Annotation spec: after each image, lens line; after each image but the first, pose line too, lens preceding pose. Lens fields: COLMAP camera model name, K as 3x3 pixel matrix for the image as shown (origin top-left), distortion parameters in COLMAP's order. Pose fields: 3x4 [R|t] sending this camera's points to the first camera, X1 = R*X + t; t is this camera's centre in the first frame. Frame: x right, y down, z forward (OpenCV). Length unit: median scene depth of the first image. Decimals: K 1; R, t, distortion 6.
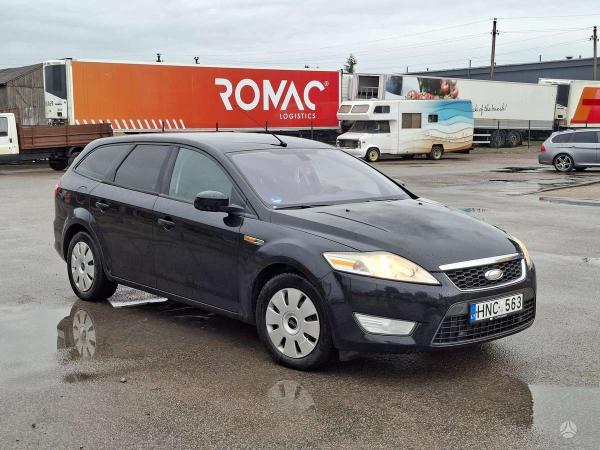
lens RADIAL K [[828.6, 0, 300.0], [0, 828.6, 225.0], [0, 0, 1]] dist [0.144906, -0.026321]
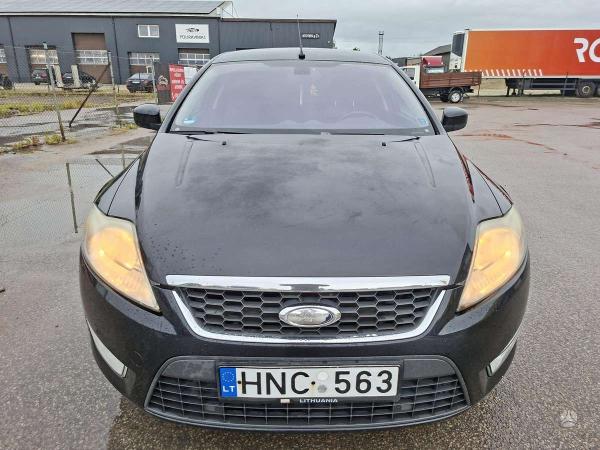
lens RADIAL K [[435.8, 0, 300.0], [0, 435.8, 225.0], [0, 0, 1]] dist [0.001772, -0.005895]
pose [[0.766763, 0.211170, -0.606203, 0.355195], [-0.082348, 0.968898, 0.233355, -0.043313], [0.636627, -0.129008, 0.760304, 0.805124]]
